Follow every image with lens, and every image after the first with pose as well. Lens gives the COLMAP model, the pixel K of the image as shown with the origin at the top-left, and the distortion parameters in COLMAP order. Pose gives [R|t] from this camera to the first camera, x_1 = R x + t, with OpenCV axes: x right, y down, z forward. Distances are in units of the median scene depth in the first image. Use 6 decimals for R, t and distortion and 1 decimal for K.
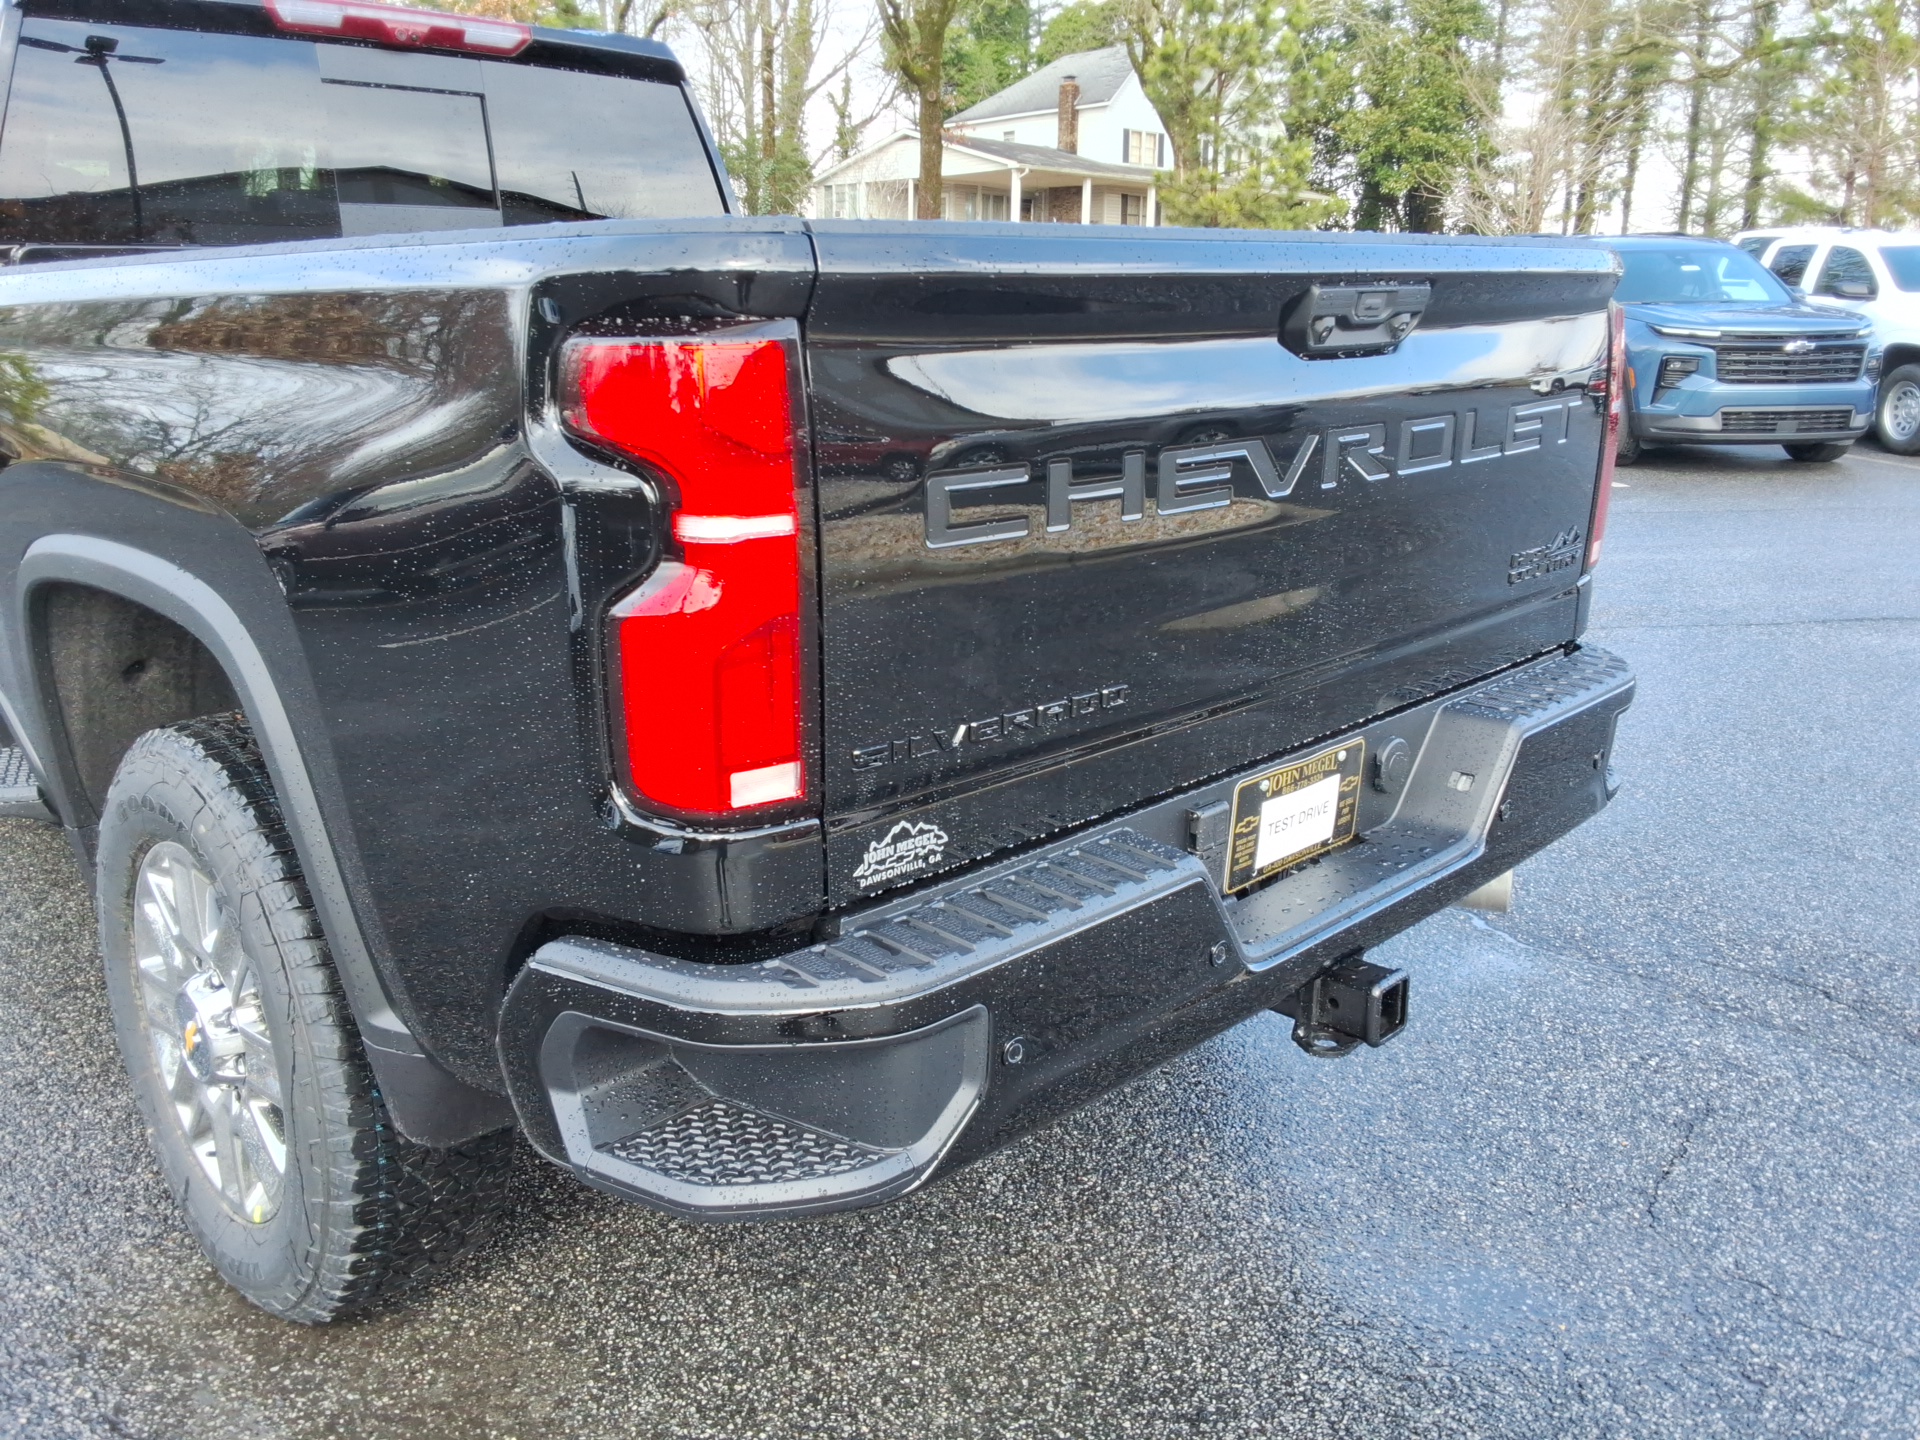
lens RADIAL K [[1541.9, 0, 953.1], [0, 1541.9, 711.3], [0, 0, 1]] dist [0.096820, -0.145827]
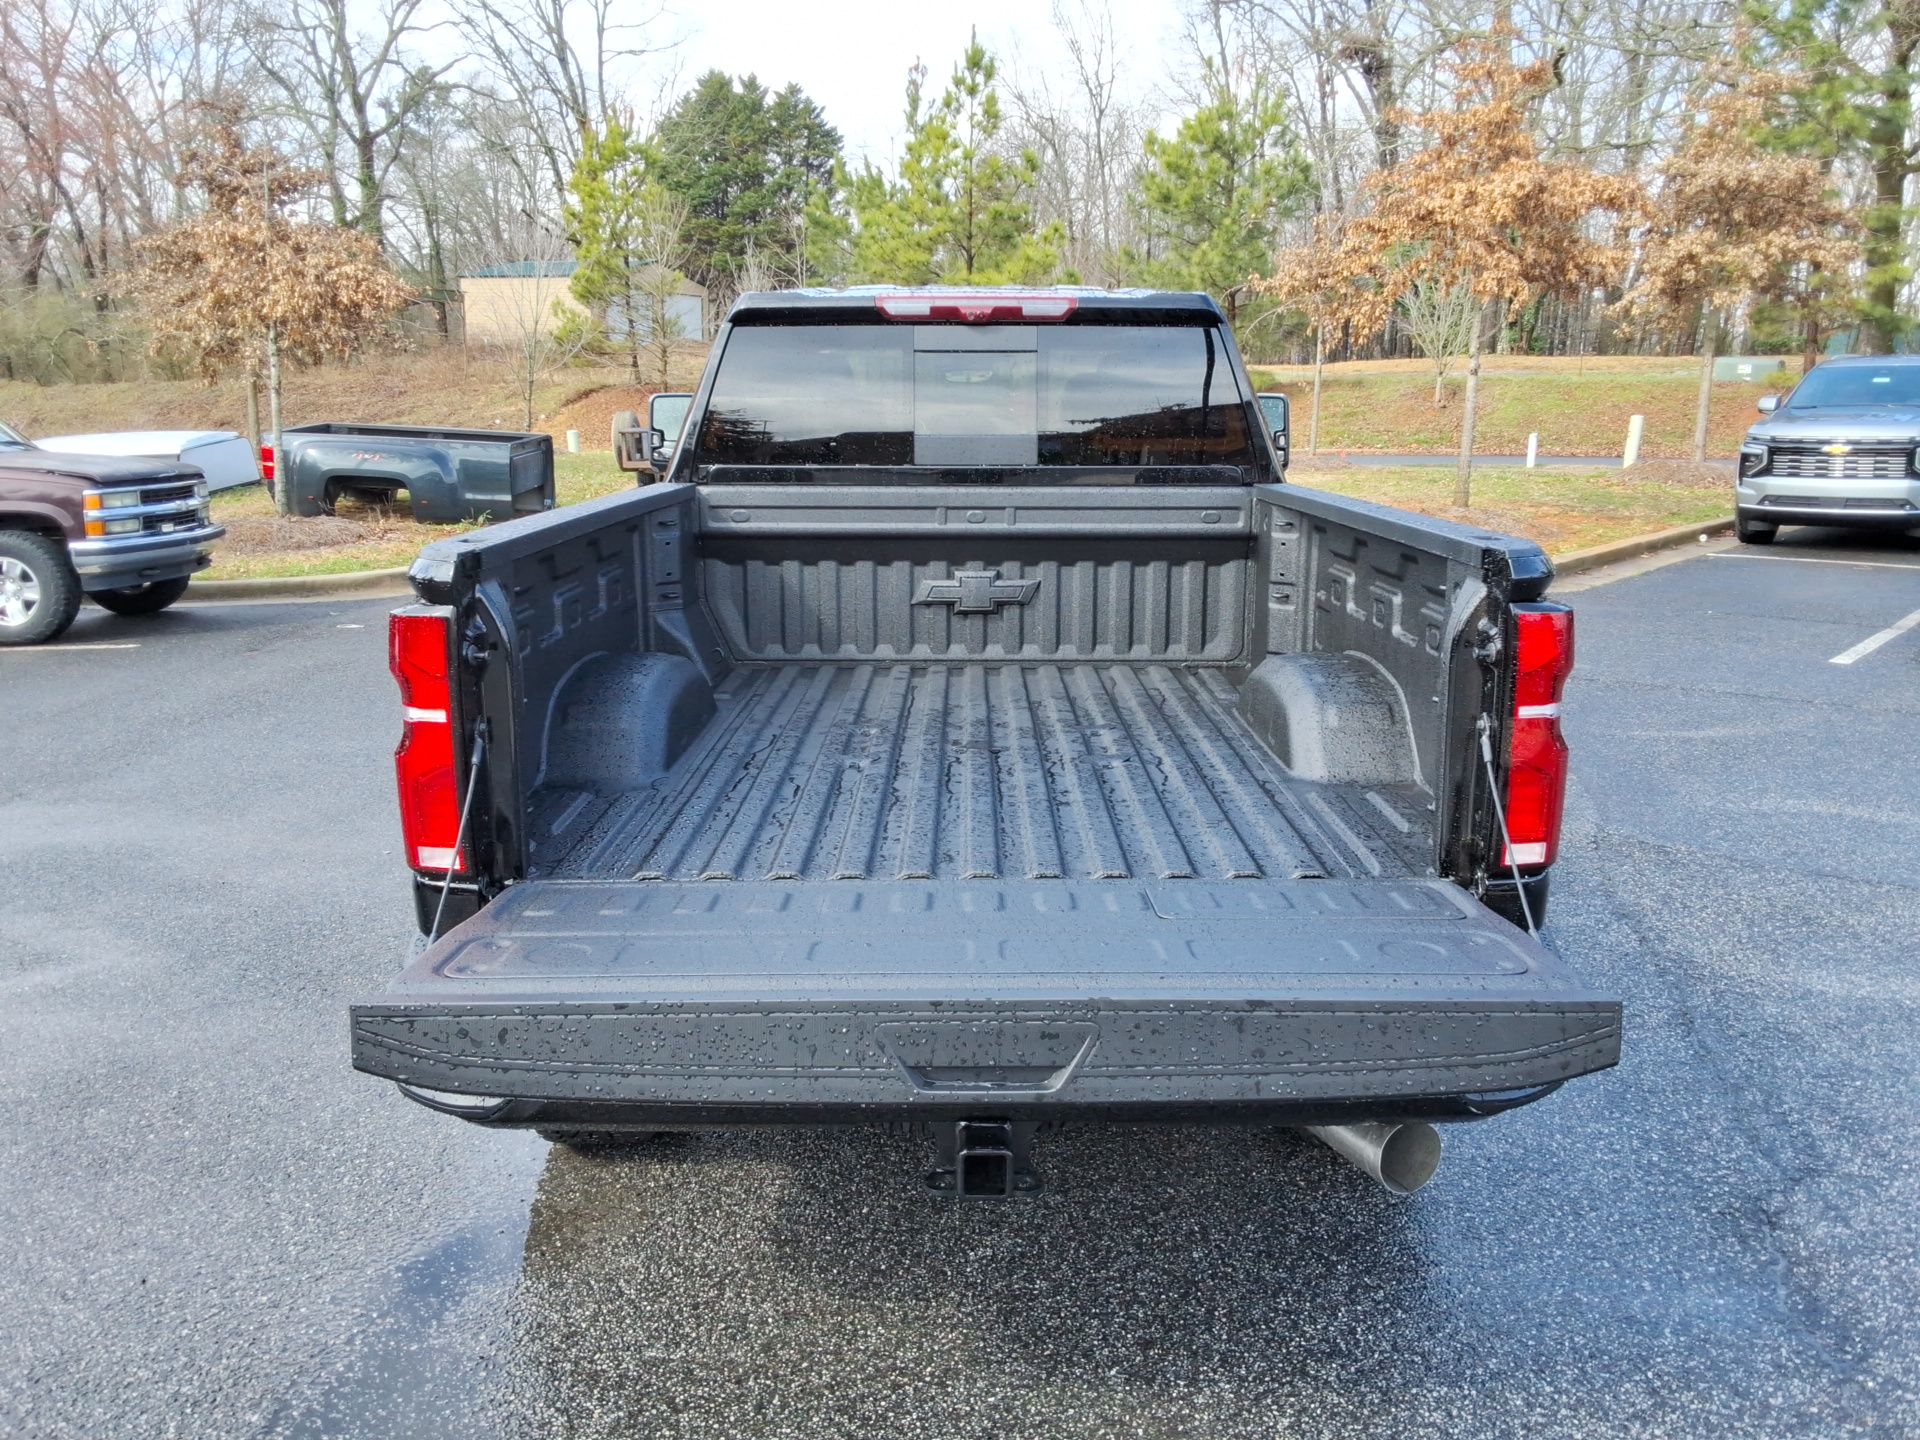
lens RADIAL K [[1541.9, 0, 968.7], [0, 1541.9, 705.2], [0, 0, 1]] dist [0.096820, -0.145827]
pose [[0.706820, 0.147114, -0.691927, 0.907219], [-0.187533, 0.982107, 0.017240, -0.160121], [0.682083, 0.117574, 0.721761, 0.061543]]
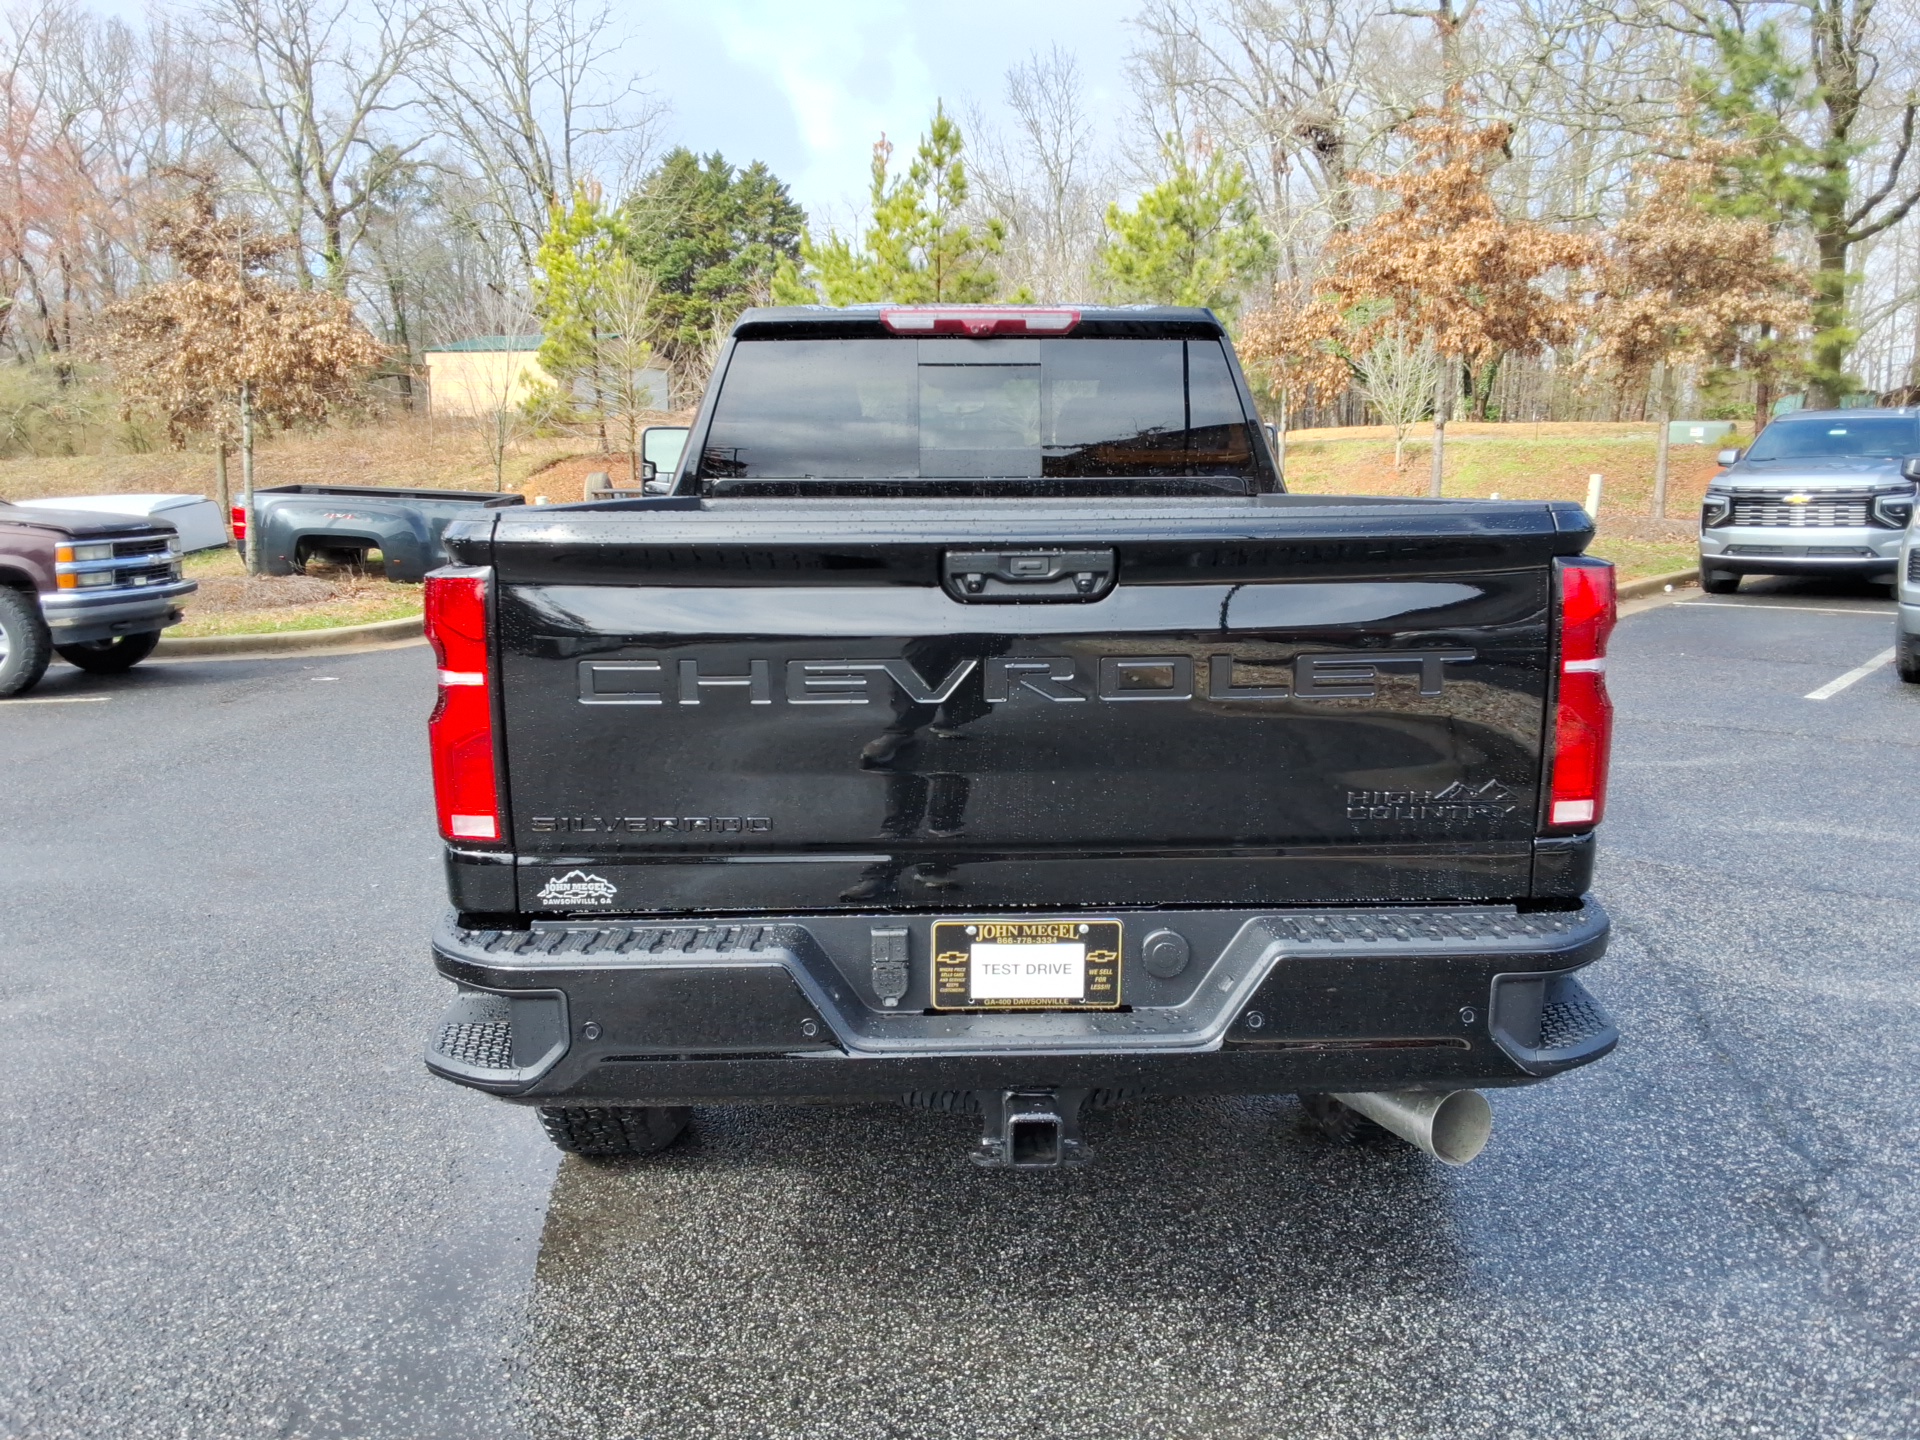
lens RADIAL K [[1541.9, 0, 968.4], [0, 1541.9, 703.6], [0, 0, 1]] dist [0.096820, -0.145827]
pose [[0.723515, 0.108331, -0.681755, 0.871407], [-0.178191, 0.983448, -0.032836, -0.077262], [0.666913, 0.145240, 0.730843, 0.043394]]
